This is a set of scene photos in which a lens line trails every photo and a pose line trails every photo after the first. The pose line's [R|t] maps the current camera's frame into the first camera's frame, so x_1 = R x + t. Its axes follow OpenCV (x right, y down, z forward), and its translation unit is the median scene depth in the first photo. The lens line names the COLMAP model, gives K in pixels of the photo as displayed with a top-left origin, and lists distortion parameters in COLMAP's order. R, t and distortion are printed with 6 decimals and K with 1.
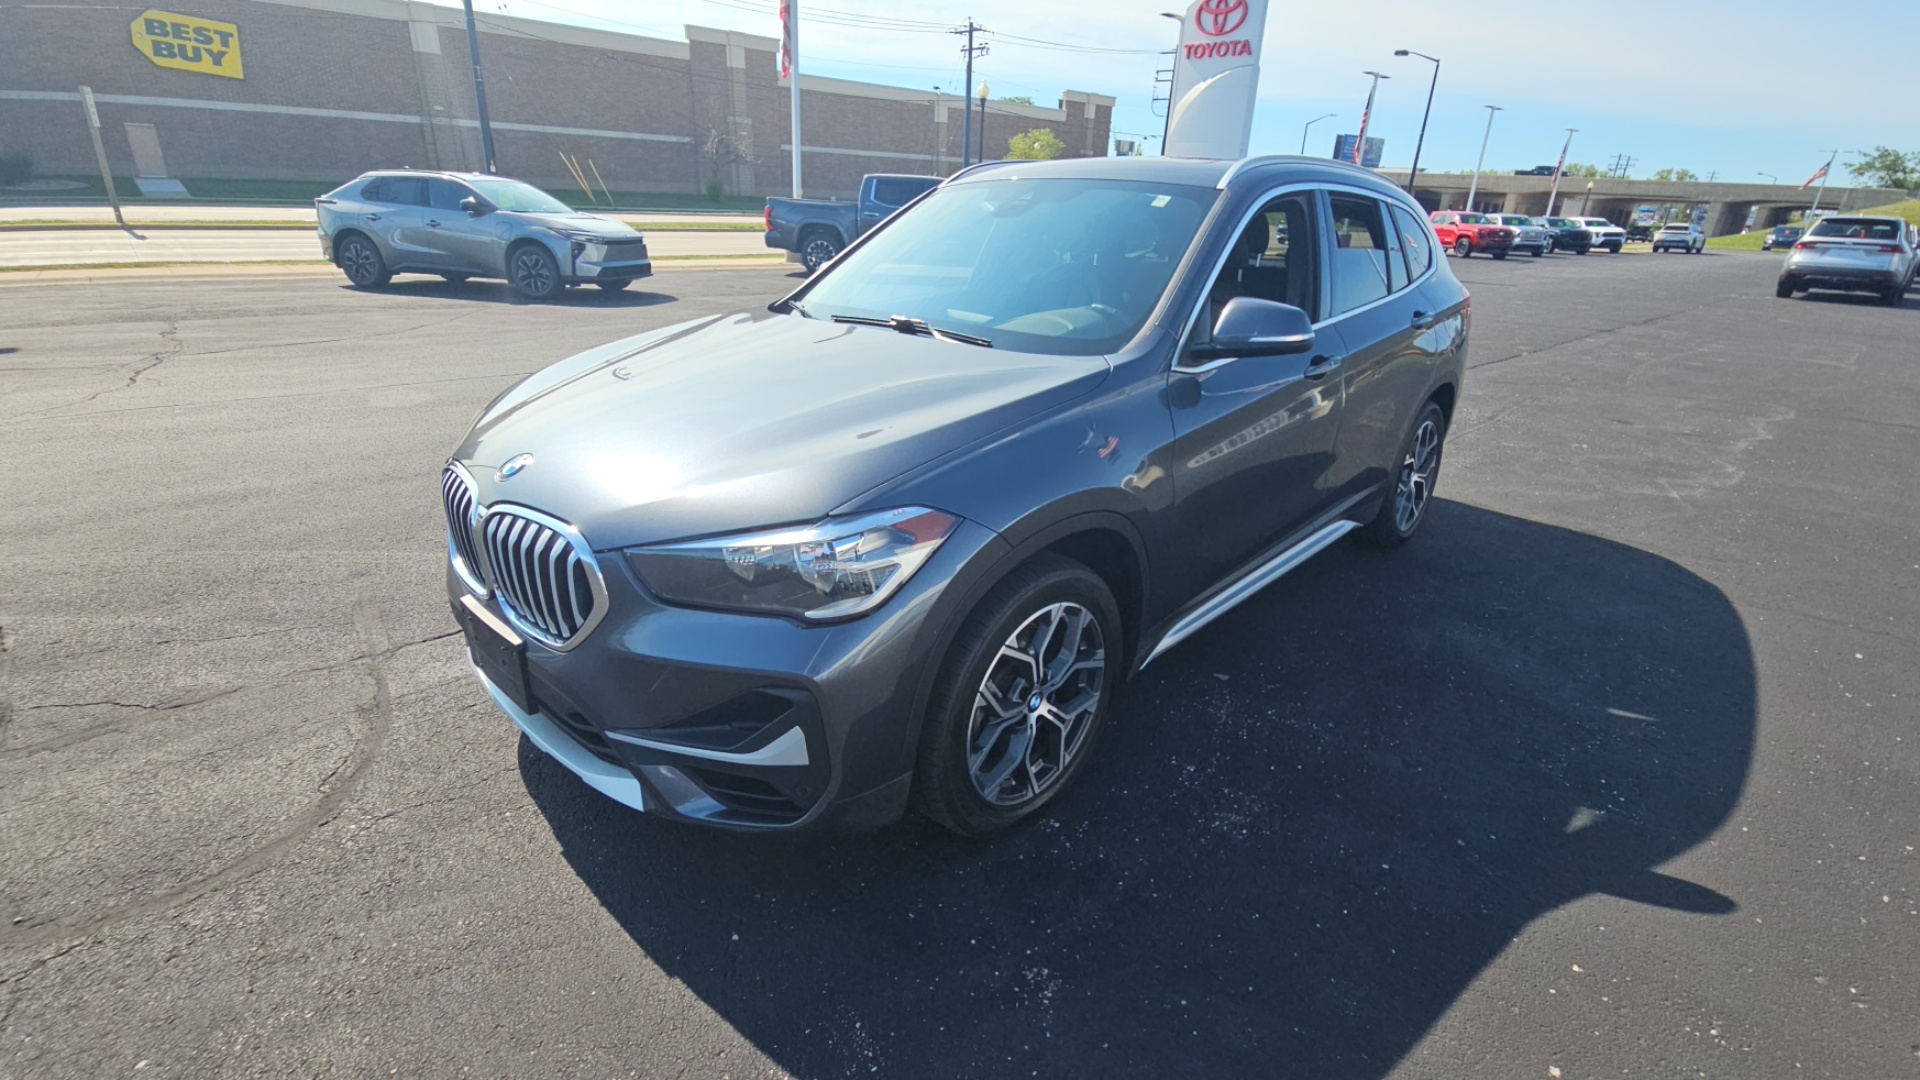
lens RADIAL K [[861.4, 0, 978.9], [0, 861.4, 543.7], [0, 0, 1]] dist [0.004635, -0.004685]
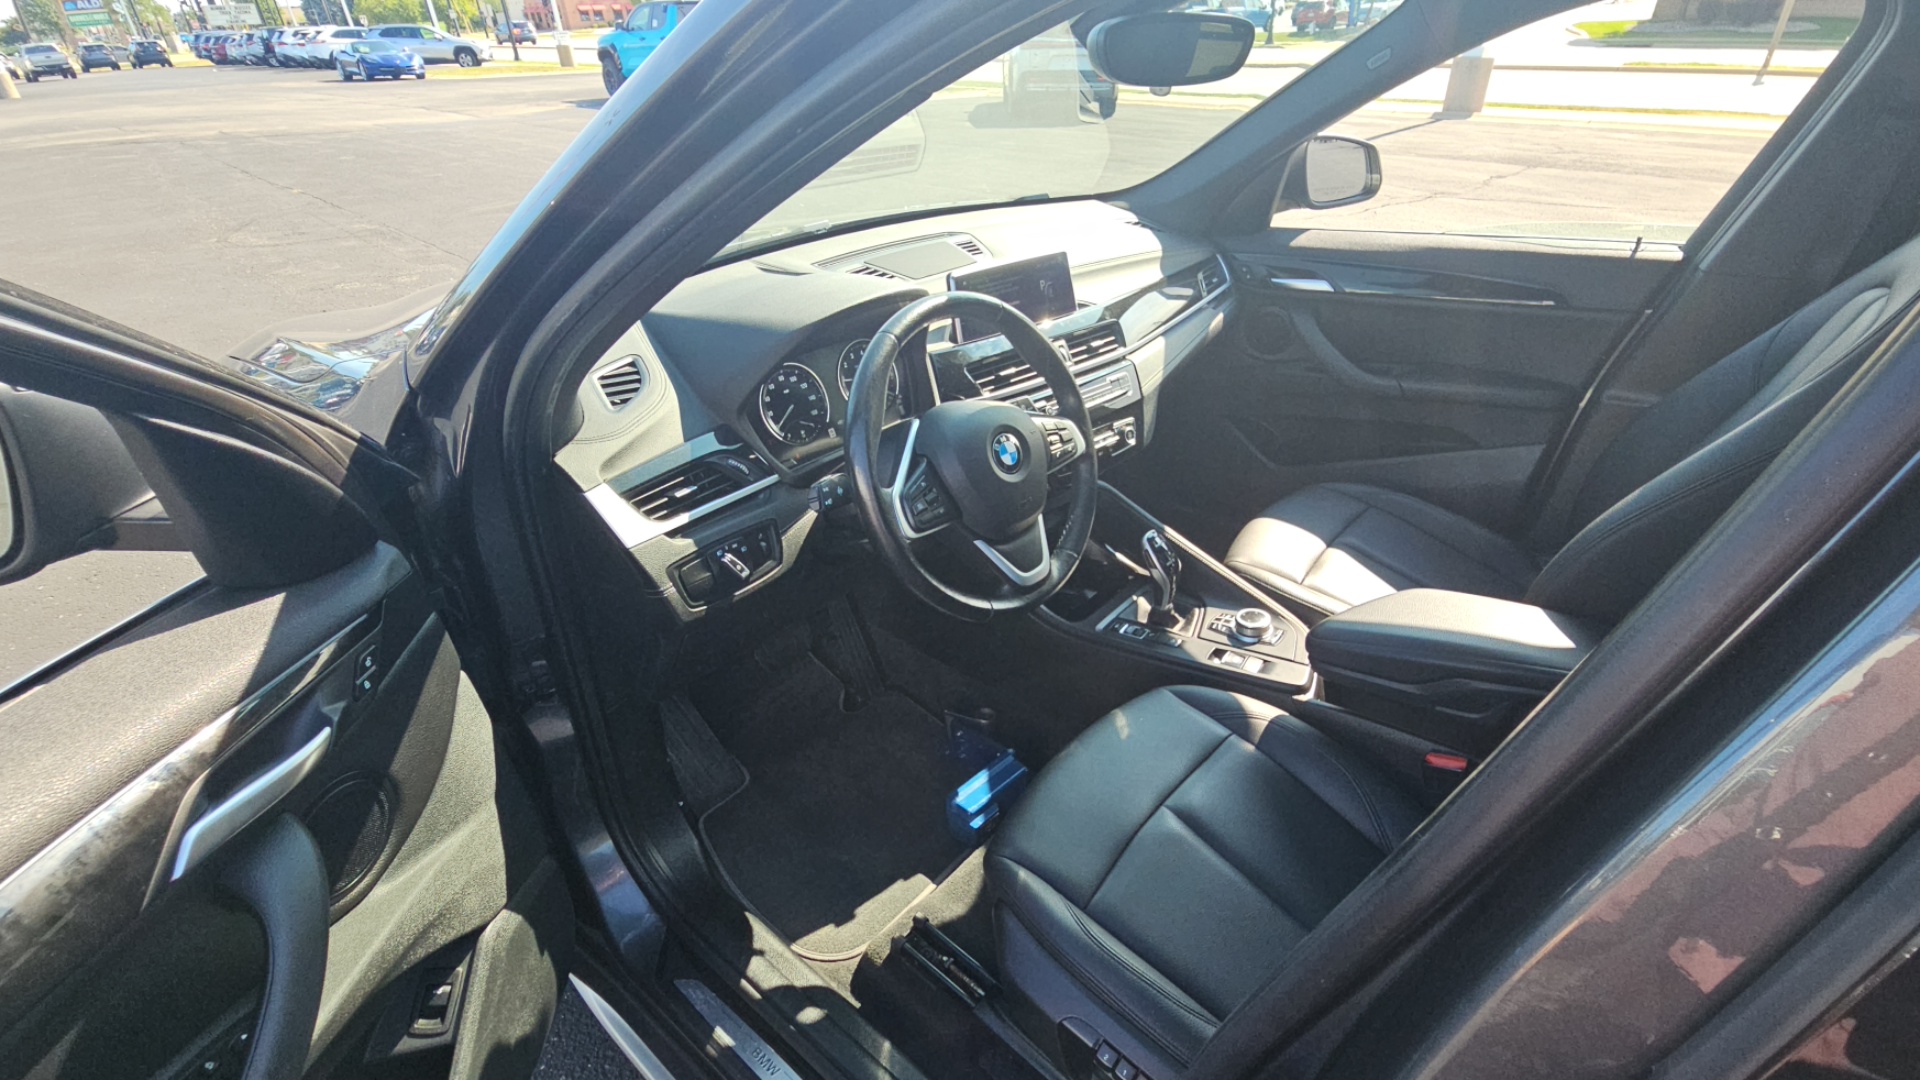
lens RADIAL K [[856.8, 0, 978.9], [0, 856.8, 541.8], [0, 0, 1]] dist [0.027251, -0.018130]
pose [[0.048078, 0.484425, -0.873511, 0.112020], [-0.354358, 0.825910, 0.438523, -0.078577], [0.933873, 0.288452, 0.211367, 0.214757]]
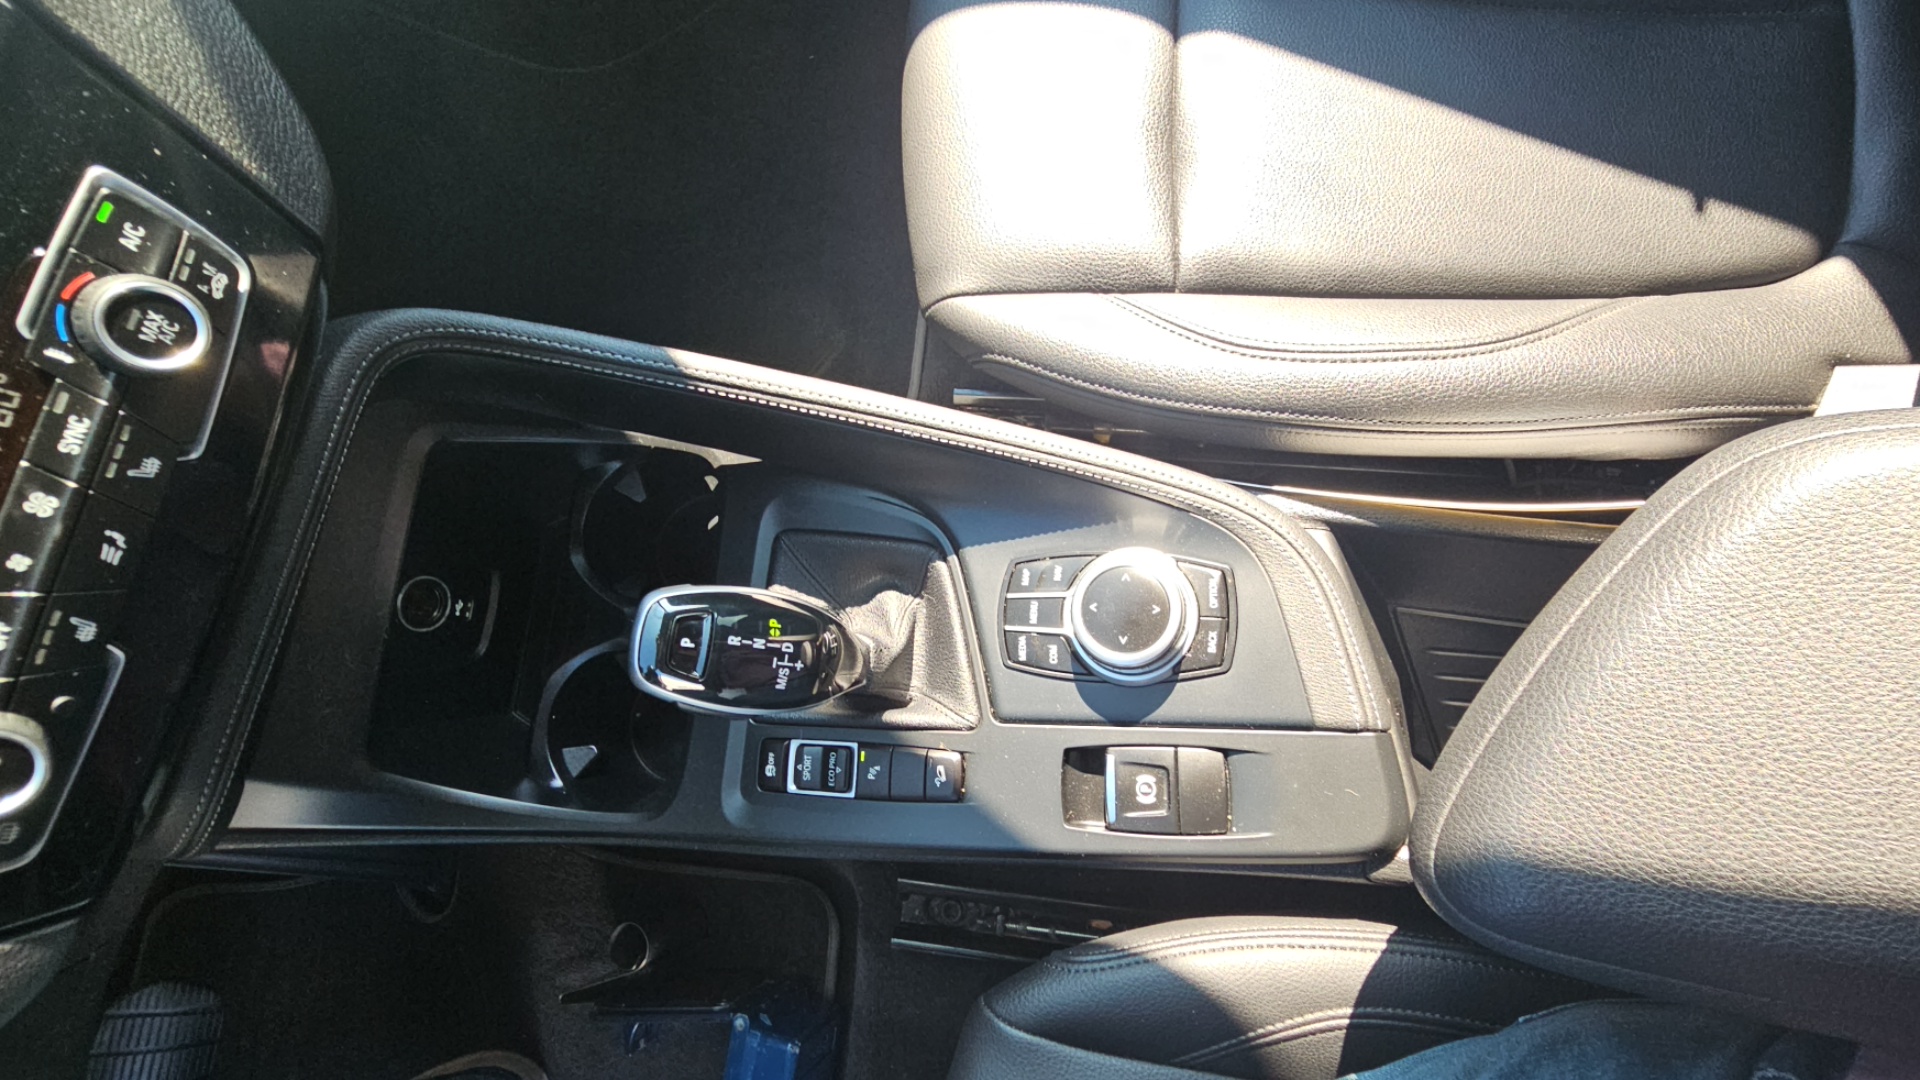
lens RADIAL K [[856.8, 0, 978.9], [0, 856.8, 541.8], [0, 0, 1]] dist [0.027251, -0.018130]
pose [[0.575836, 0.761095, -0.298576, 0.026767], [-0.076129, 0.413531, 0.907302, -0.064799], [0.814013, -0.499726, 0.296068, 0.260838]]
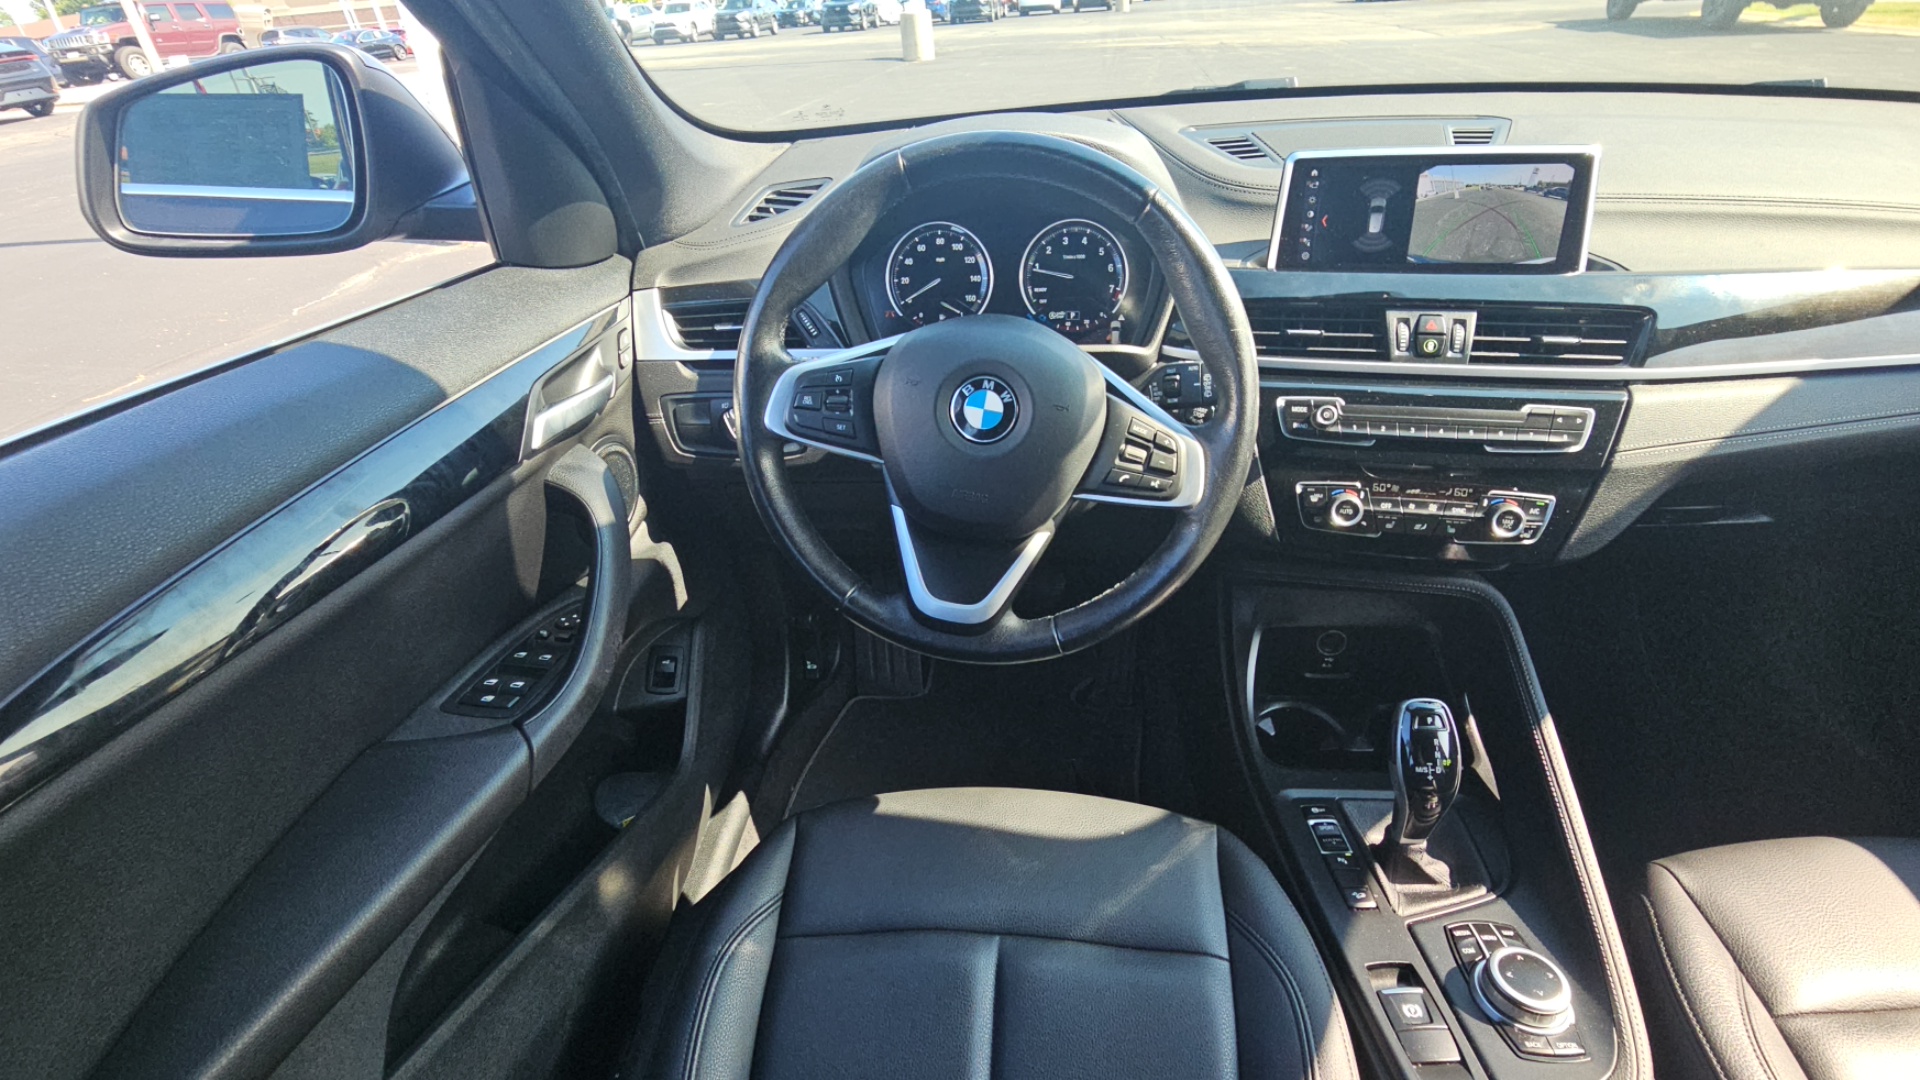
lens RADIAL K [[857.7, 0, 983.0], [0, 857.7, 541.8], [0, 0, 1]] dist [0.010762, -0.008828]
pose [[-0.780514, 0.344982, -0.521331, 0.065332], [-0.208136, 0.642958, 0.737079, -0.082370], [0.589472, 0.683808, -0.430034, 0.258732]]
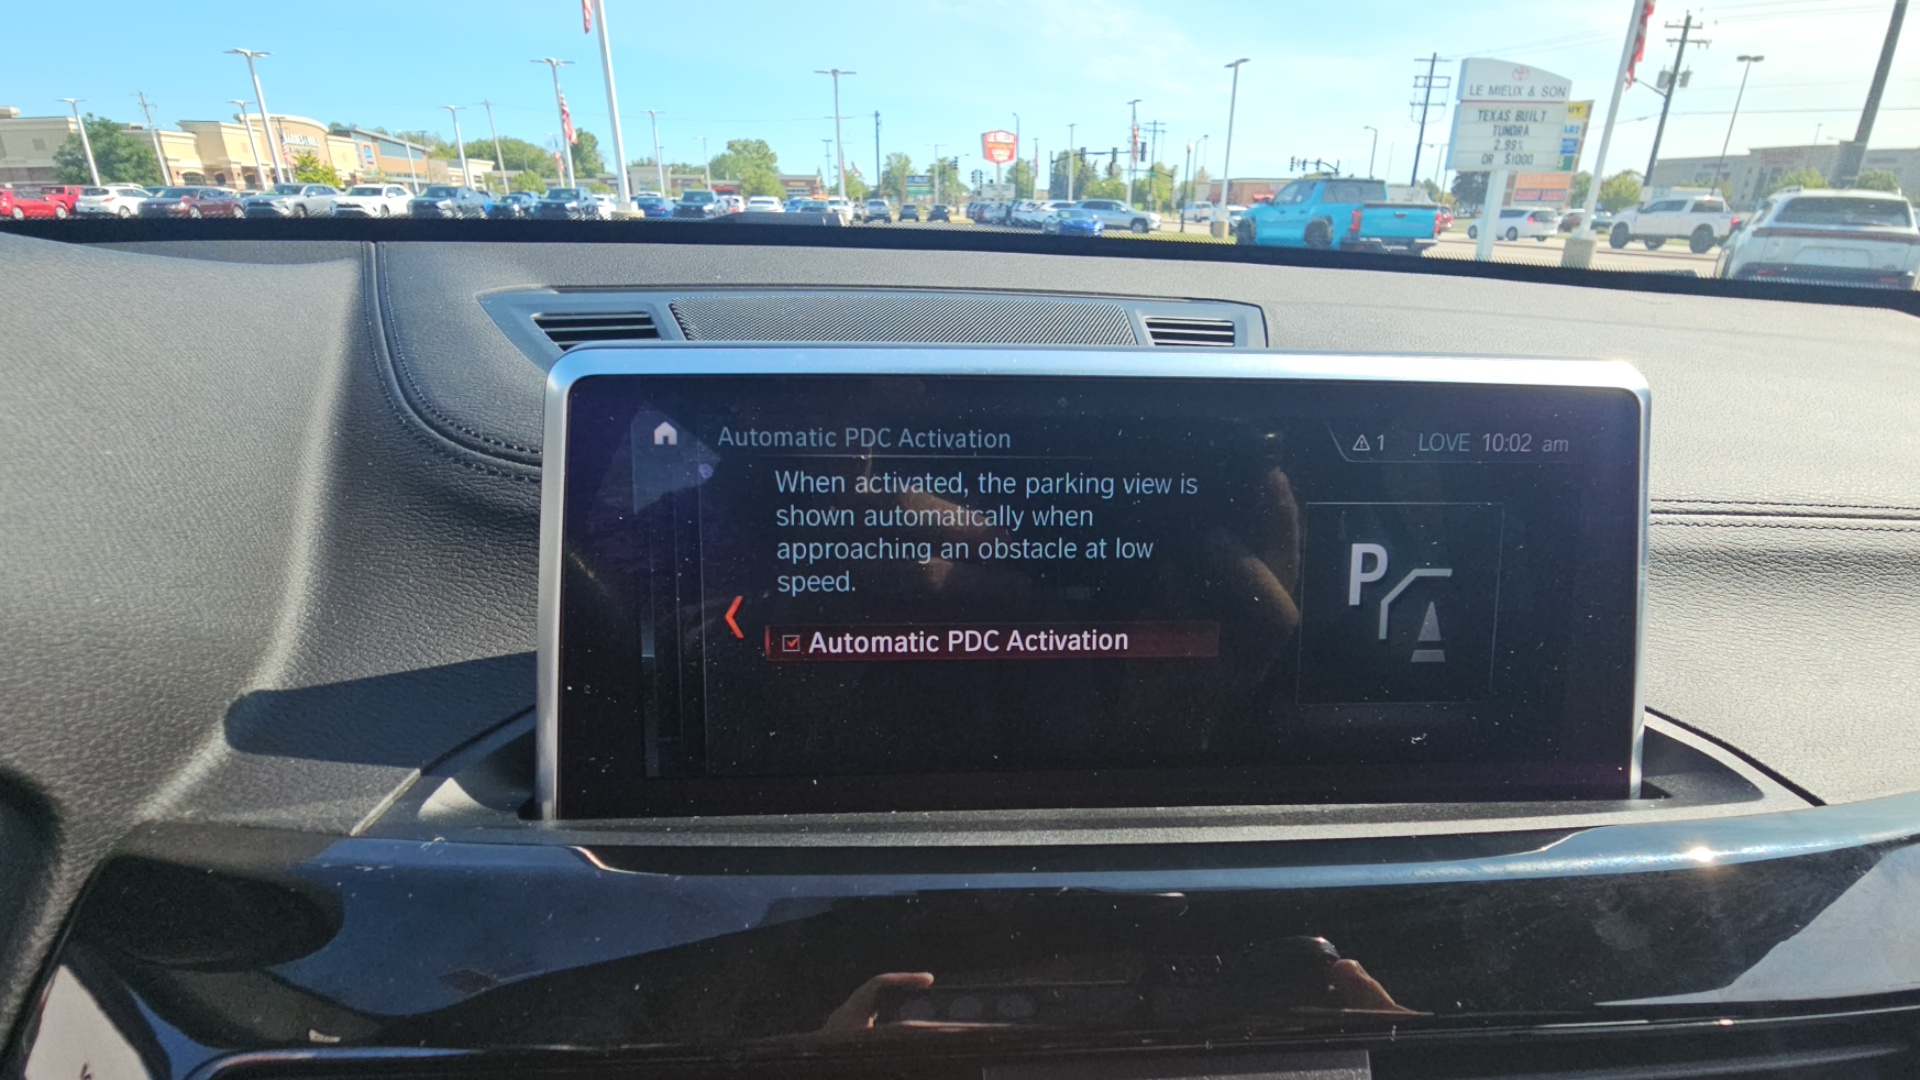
lens RADIAL K [[861.4, 0, 978.9], [0, 861.4, 543.7], [0, 0, 1]] dist [0.004635, -0.004685]
pose [[-0.577643, 0.249767, -0.777139, 0.011745], [-0.344731, 0.788332, 0.509601, -0.065999], [0.739925, 0.562271, -0.369272, 0.237624]]
